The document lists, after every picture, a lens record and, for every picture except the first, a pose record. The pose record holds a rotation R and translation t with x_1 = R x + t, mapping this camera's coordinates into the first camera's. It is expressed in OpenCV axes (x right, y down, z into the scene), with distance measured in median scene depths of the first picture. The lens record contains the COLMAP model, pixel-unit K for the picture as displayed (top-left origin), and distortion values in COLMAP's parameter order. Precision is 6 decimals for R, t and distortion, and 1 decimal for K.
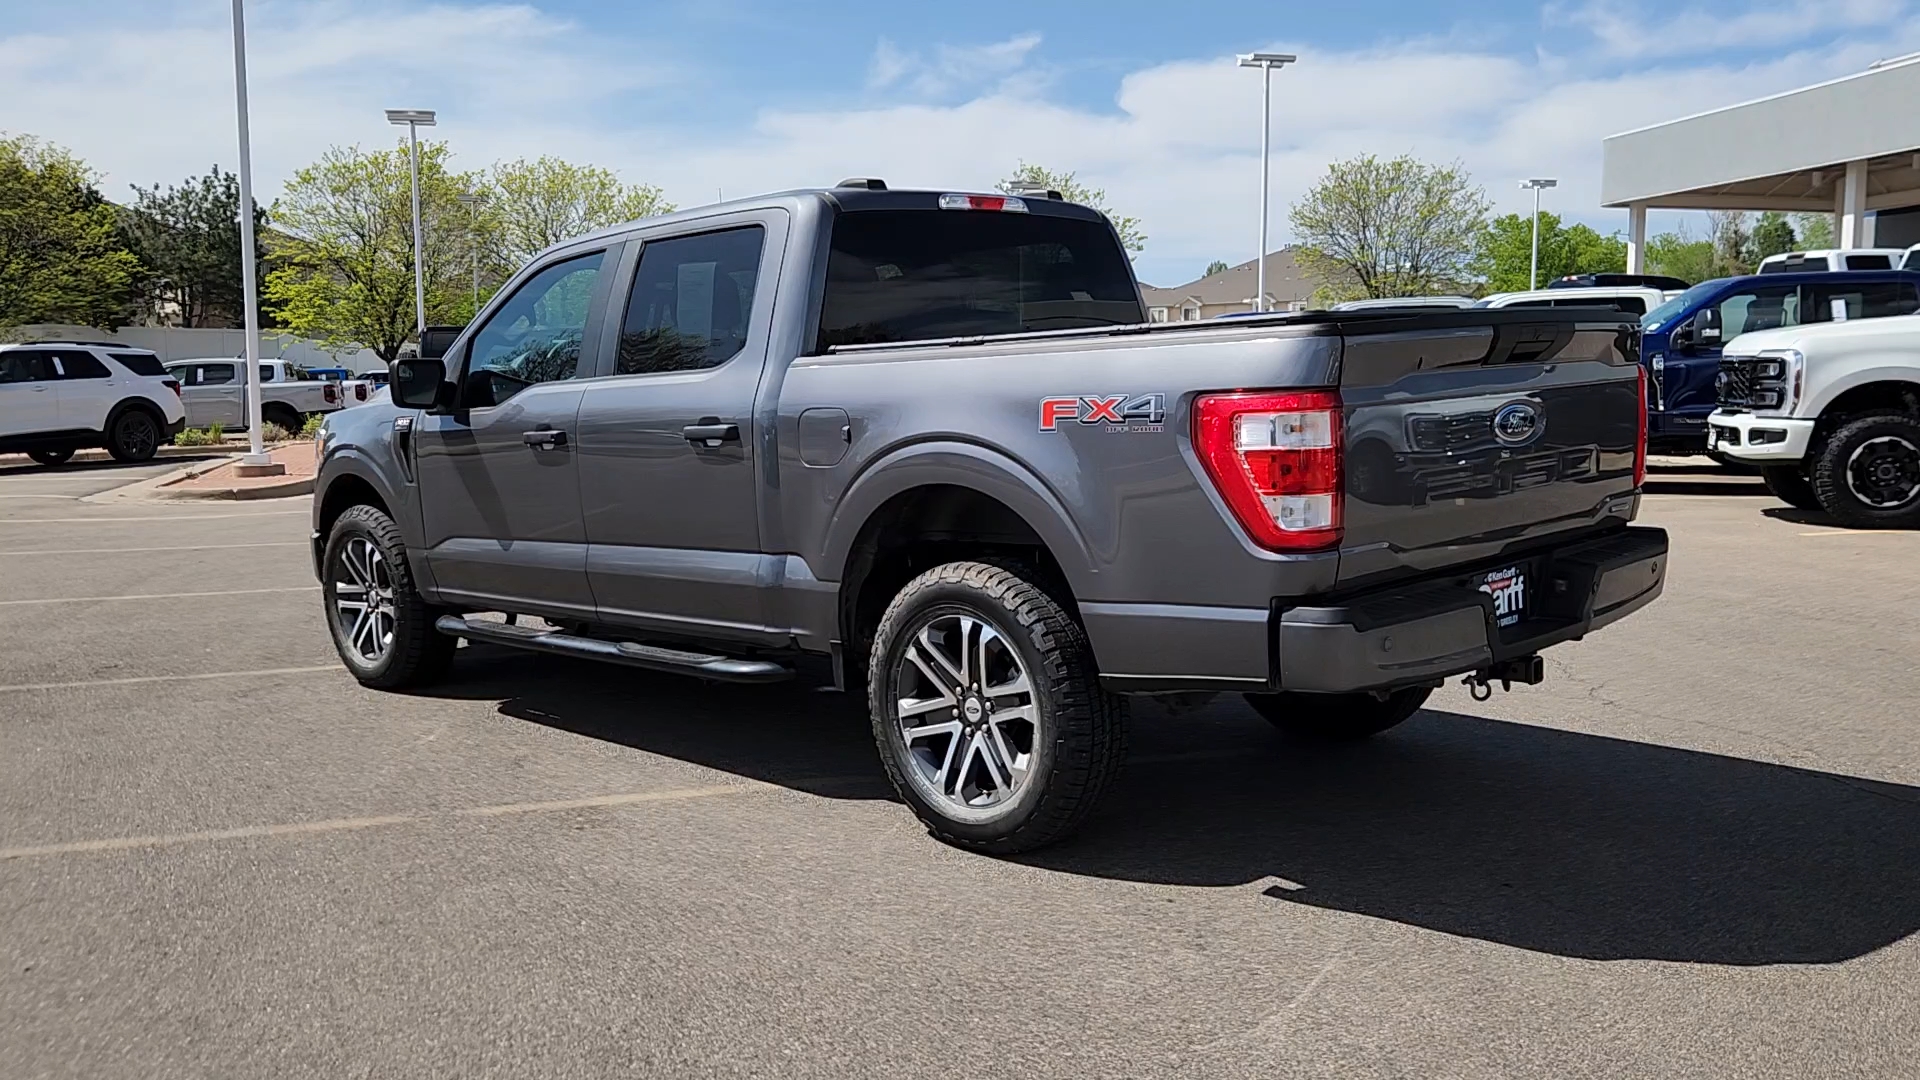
lens RADIAL K [[1640.6, 0, 953.9], [0, 1640.6, 537.9], [0, 0, 1]] dist [0.036720, -0.027853]
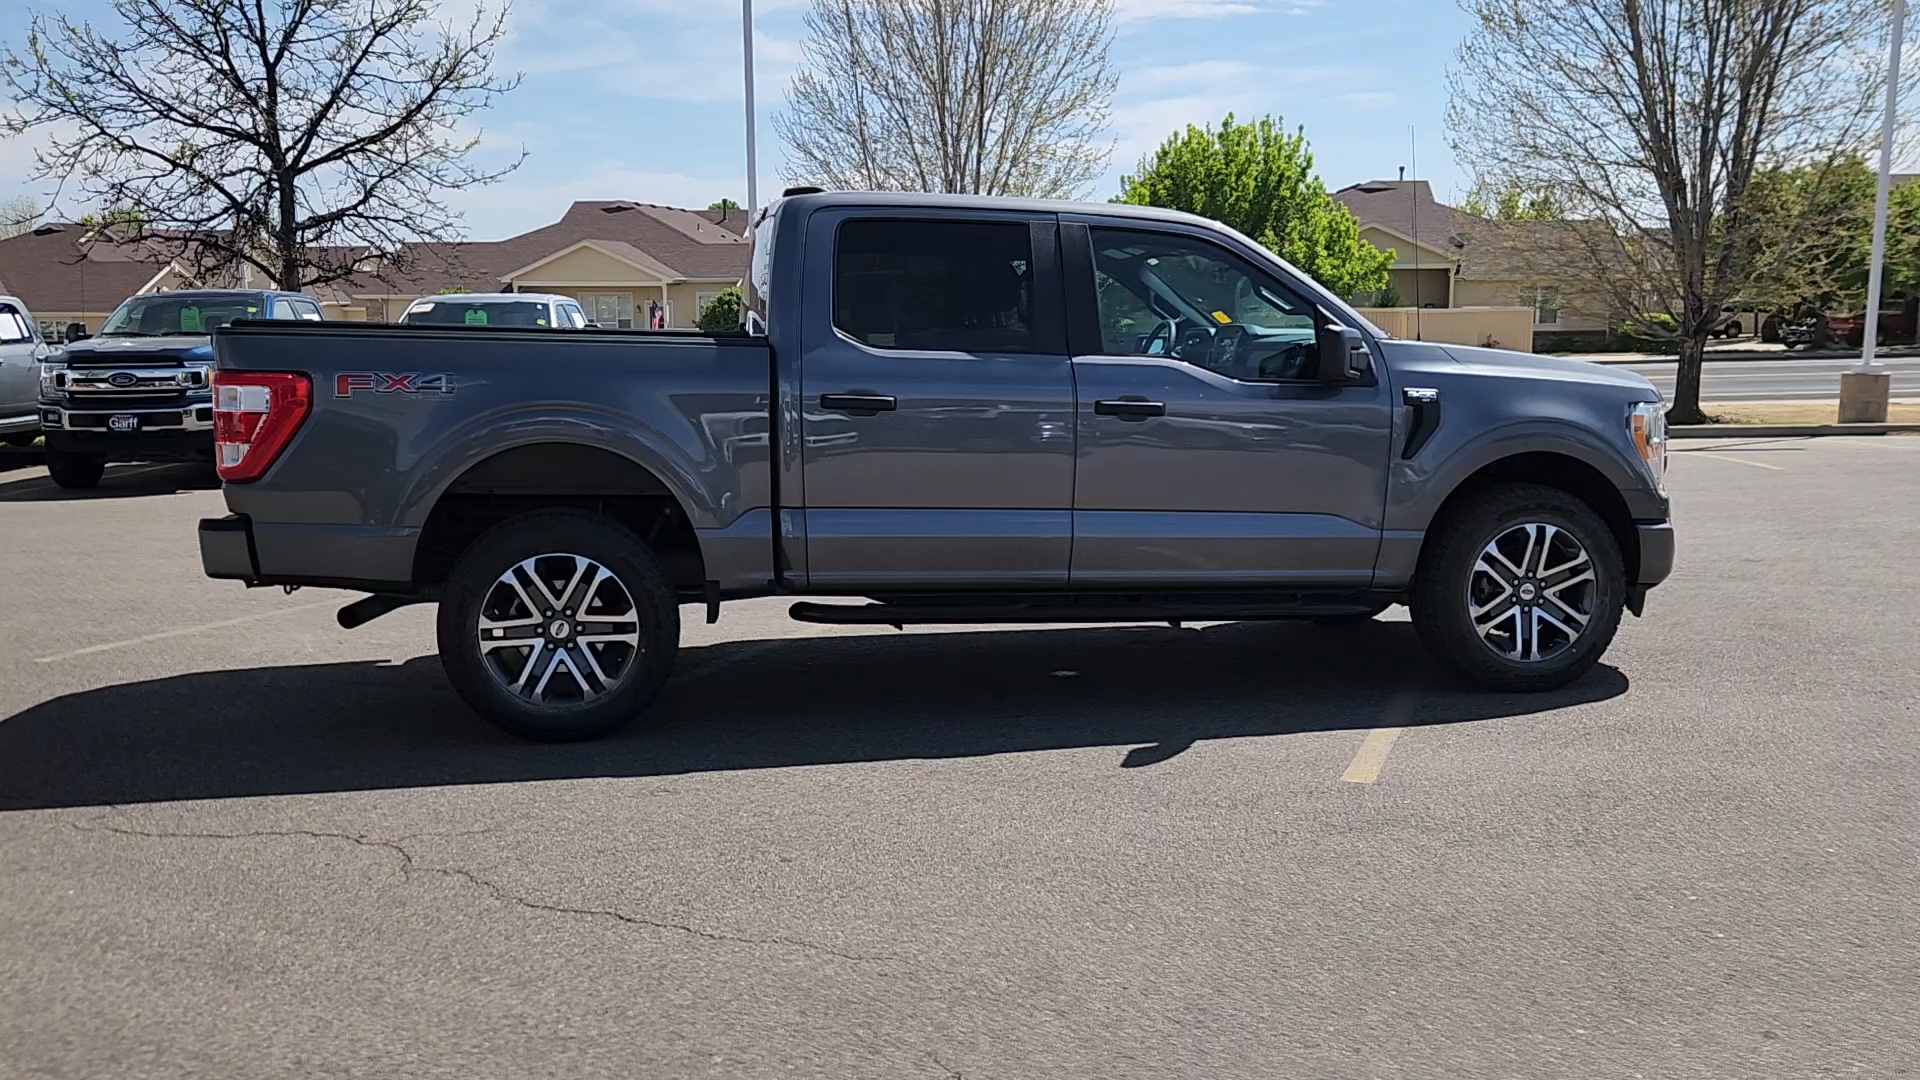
lens RADIAL K [[1640.6, 0, 949.7], [0, 1640.6, 538.3], [0, 0, 1]] dist [0.036720, -0.027853]
pose [[-0.564888, 0.125019, -0.815642, 0.889231], [-0.072266, 0.977163, 0.199825, -0.212076], [0.821997, 0.171822, -0.542953, 1.701952]]
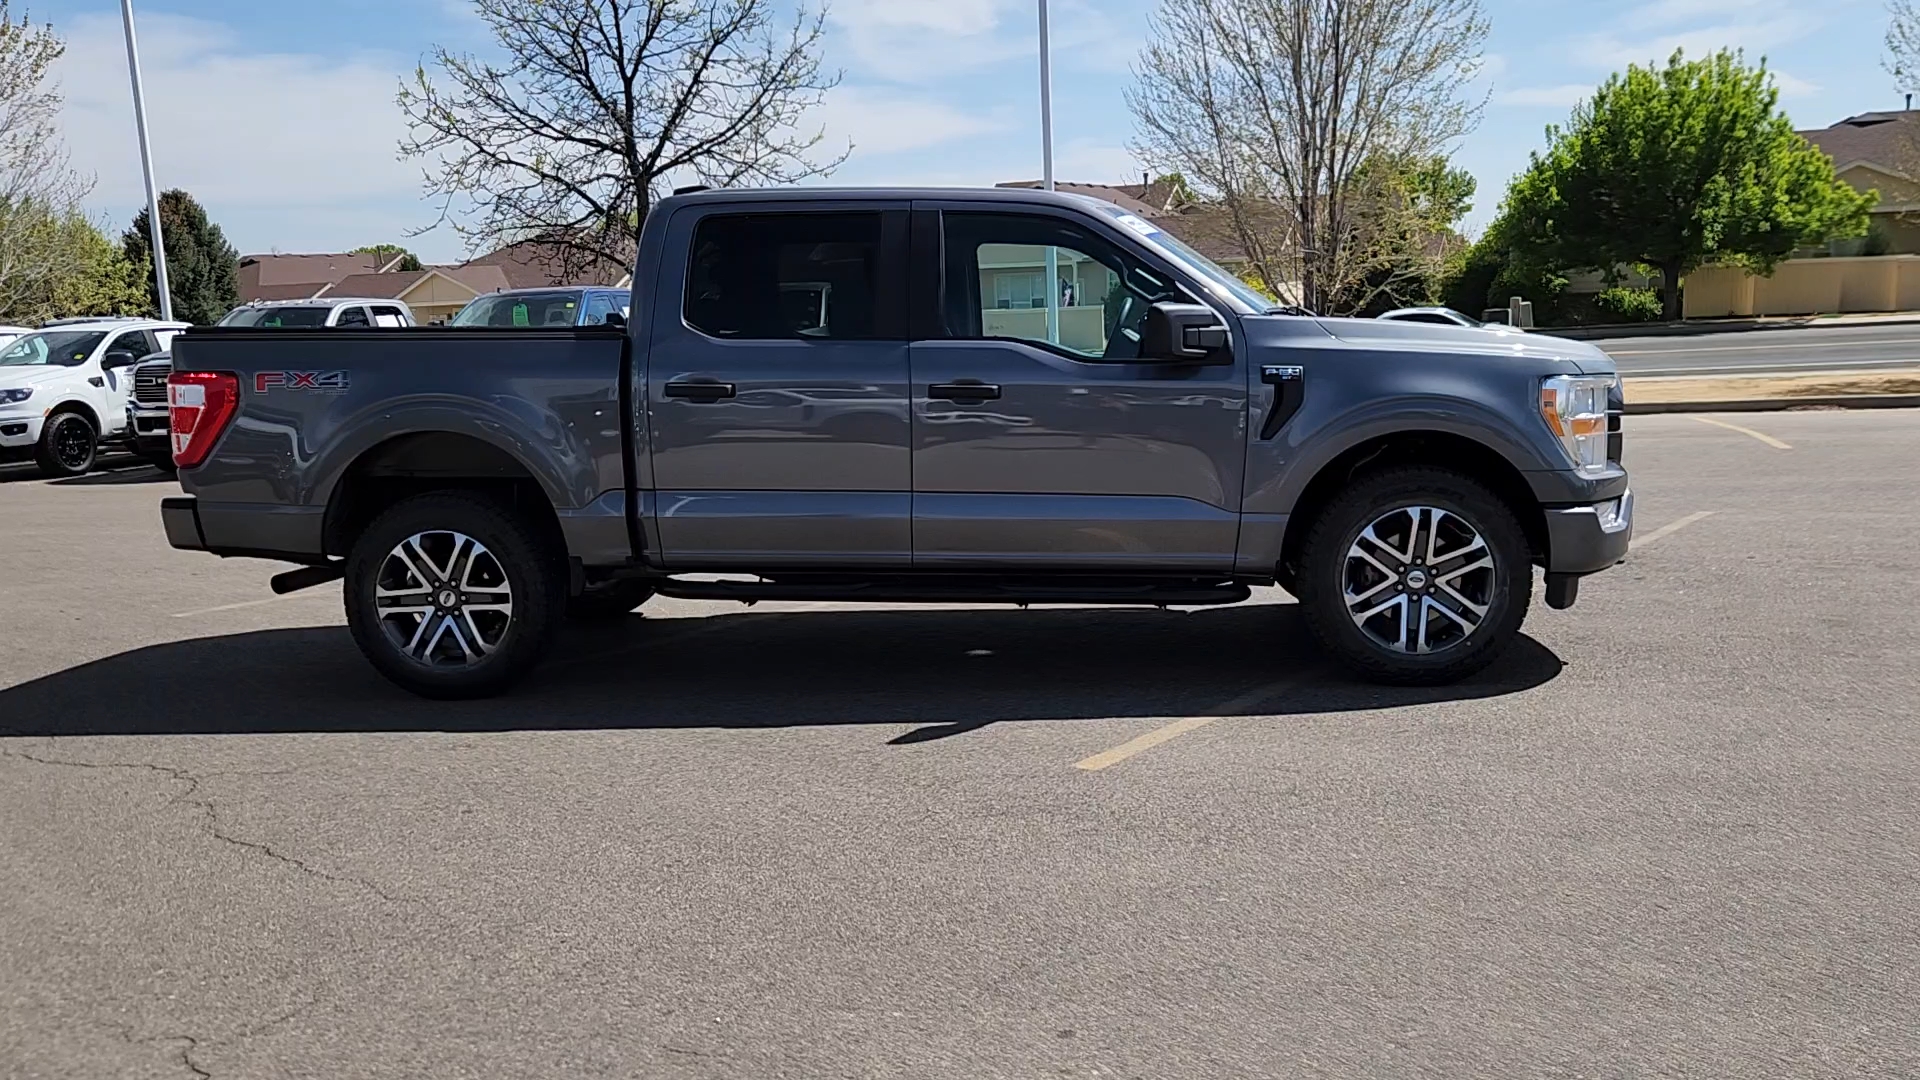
lens RADIAL K [[1640.6, 0, 948.0], [0, 1640.6, 546.2], [0, 0, 1]] dist [0.036720, -0.027853]
pose [[-0.772766, 0.134123, -0.620358, 0.647193], [-0.018354, 0.972286, 0.233073, -0.240553], [0.634425, 0.191497, -0.748888, 2.006557]]
